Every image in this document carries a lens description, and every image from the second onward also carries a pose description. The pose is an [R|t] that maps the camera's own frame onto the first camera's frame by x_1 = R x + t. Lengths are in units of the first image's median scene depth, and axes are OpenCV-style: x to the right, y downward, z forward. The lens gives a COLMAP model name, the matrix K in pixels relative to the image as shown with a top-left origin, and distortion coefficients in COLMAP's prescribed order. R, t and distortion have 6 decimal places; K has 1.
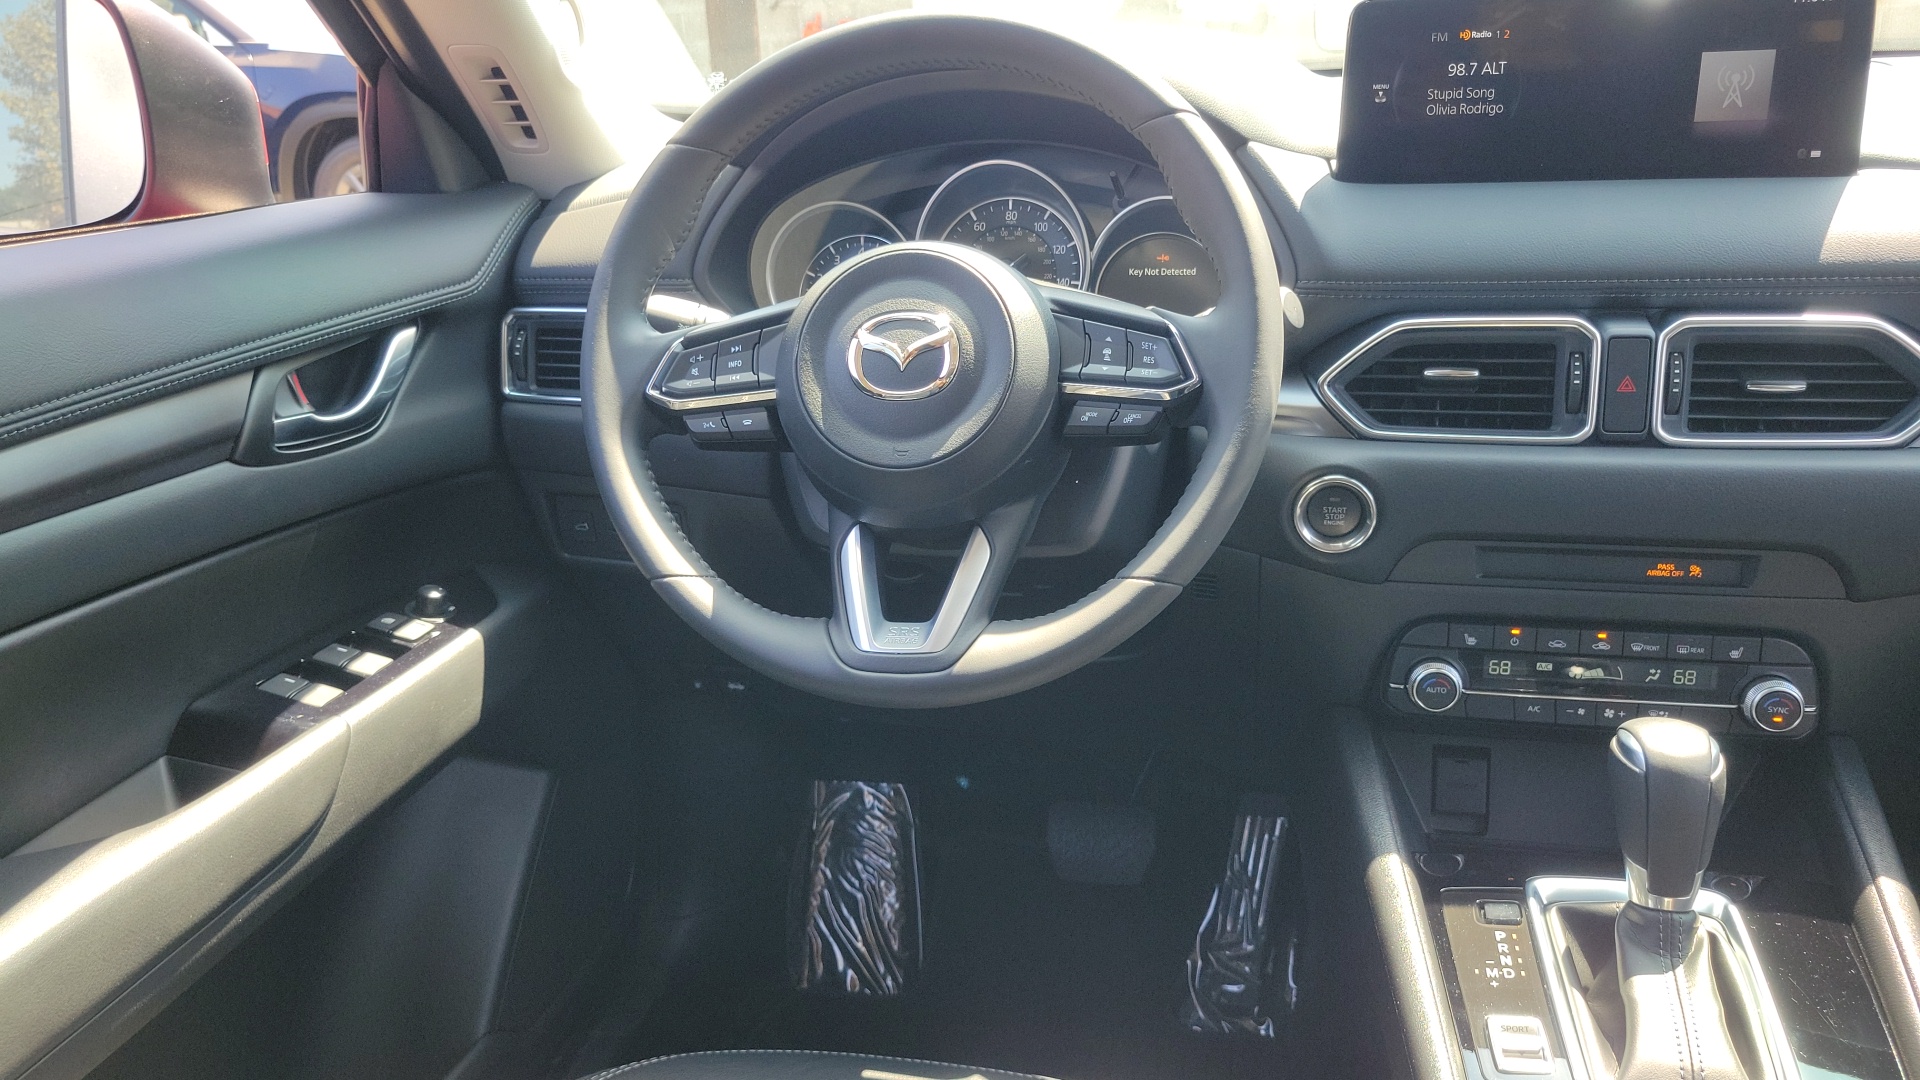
lens RADIAL K [[1463.7, 0, 942.9], [0, 1463.7, 546.4], [0, 0, 1]] dist [0.020673, -0.010129]
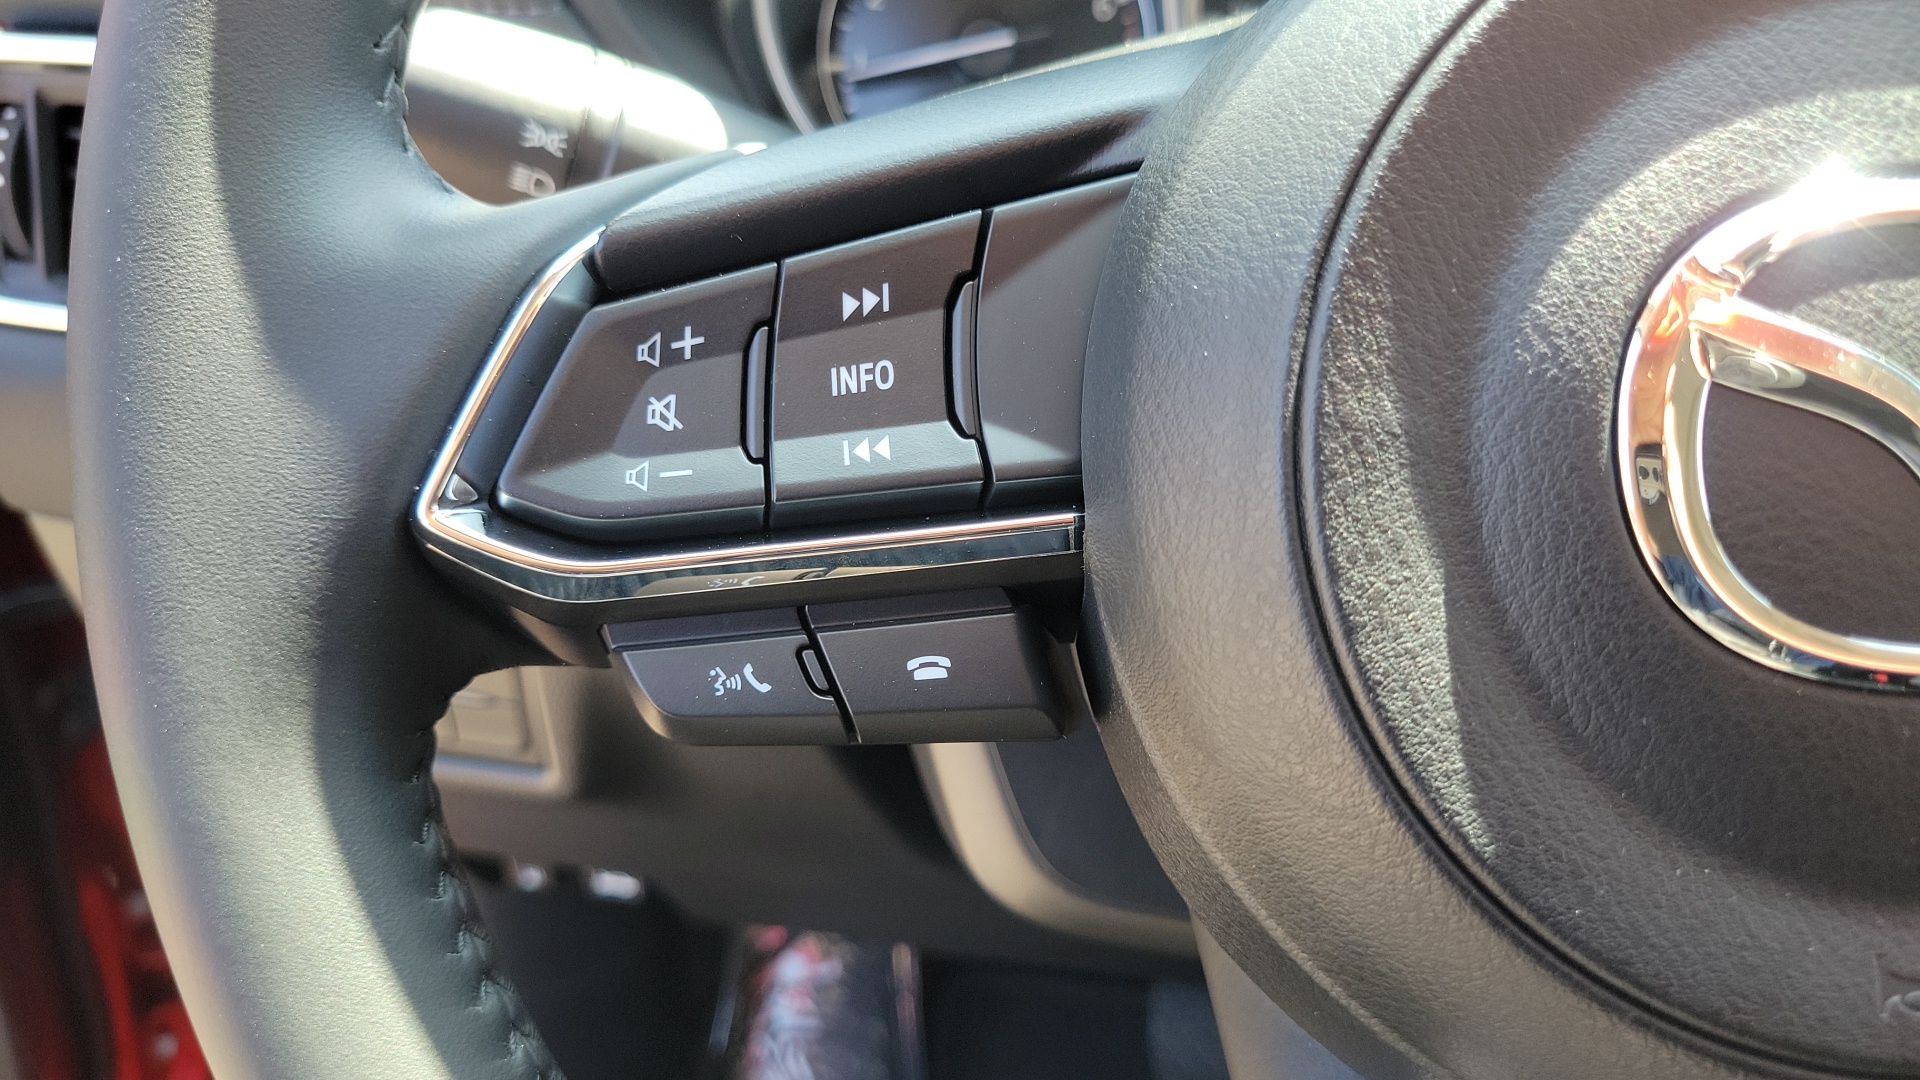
lens RADIAL K [[1463.7, 0, 939.6], [0, 1463.7, 527.0], [0, 0, 1]] dist [0.020673, -0.010129]
pose [[0.989128, 0.005503, 0.146954, -0.153772], [-0.025718, 0.990372, 0.136019, -0.125730], [-0.144791, -0.138319, 0.979747, 0.757932]]
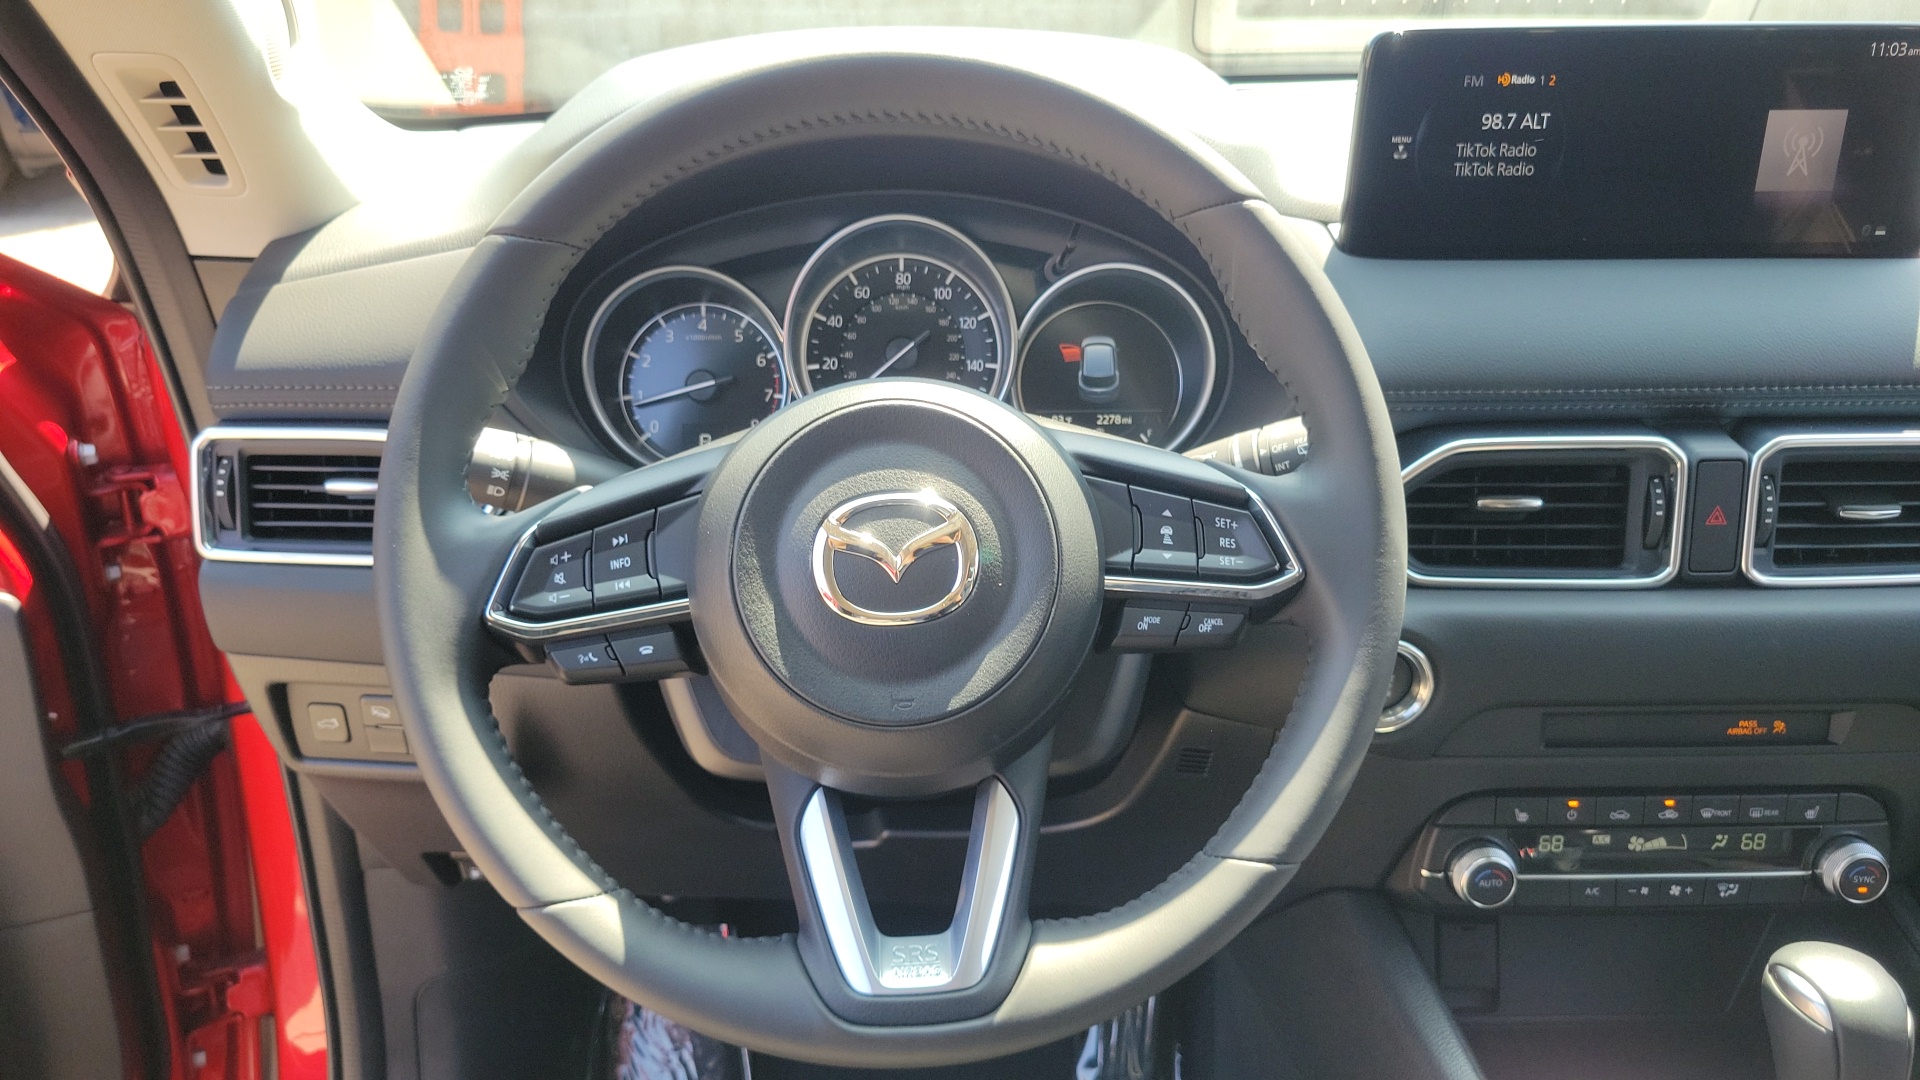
lens RADIAL K [[1463.7, 0, 954.6], [0, 1463.7, 512.8], [0, 0, 1]] dist [0.020673, -0.010129]
pose [[0.967704, -0.050634, 0.246950, -0.151148], [0.043928, 0.998503, 0.032593, -0.154898], [-0.248231, -0.020693, 0.968480, 0.299314]]
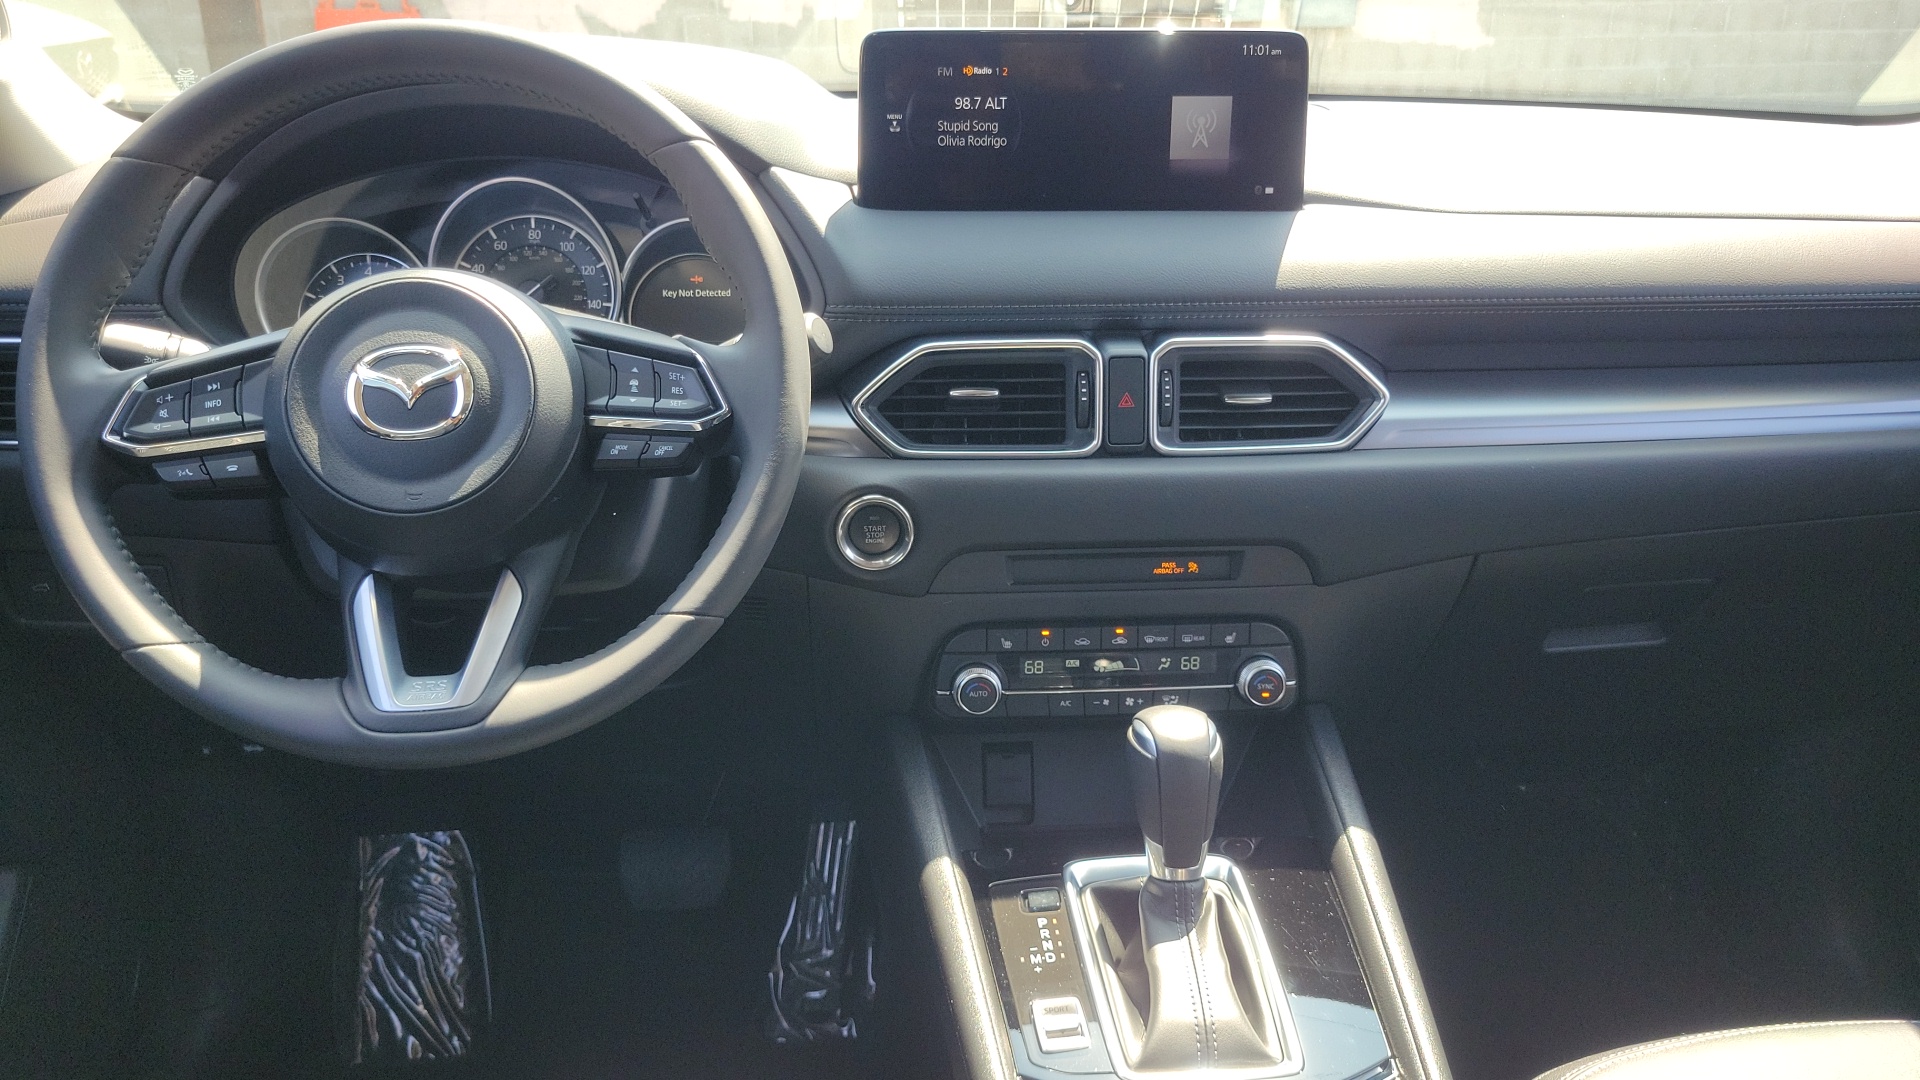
lens RADIAL K [[1463.7, 0, 971.7], [0, 1463.7, 555.5], [0, 0, 1]] dist [0.020673, -0.010129]
pose [[0.953266, -0.057773, 0.296558, 0.027540], [0.055502, 0.998329, 0.016079, -0.019058], [-0.296991, 0.001132, 0.954879, -0.001250]]
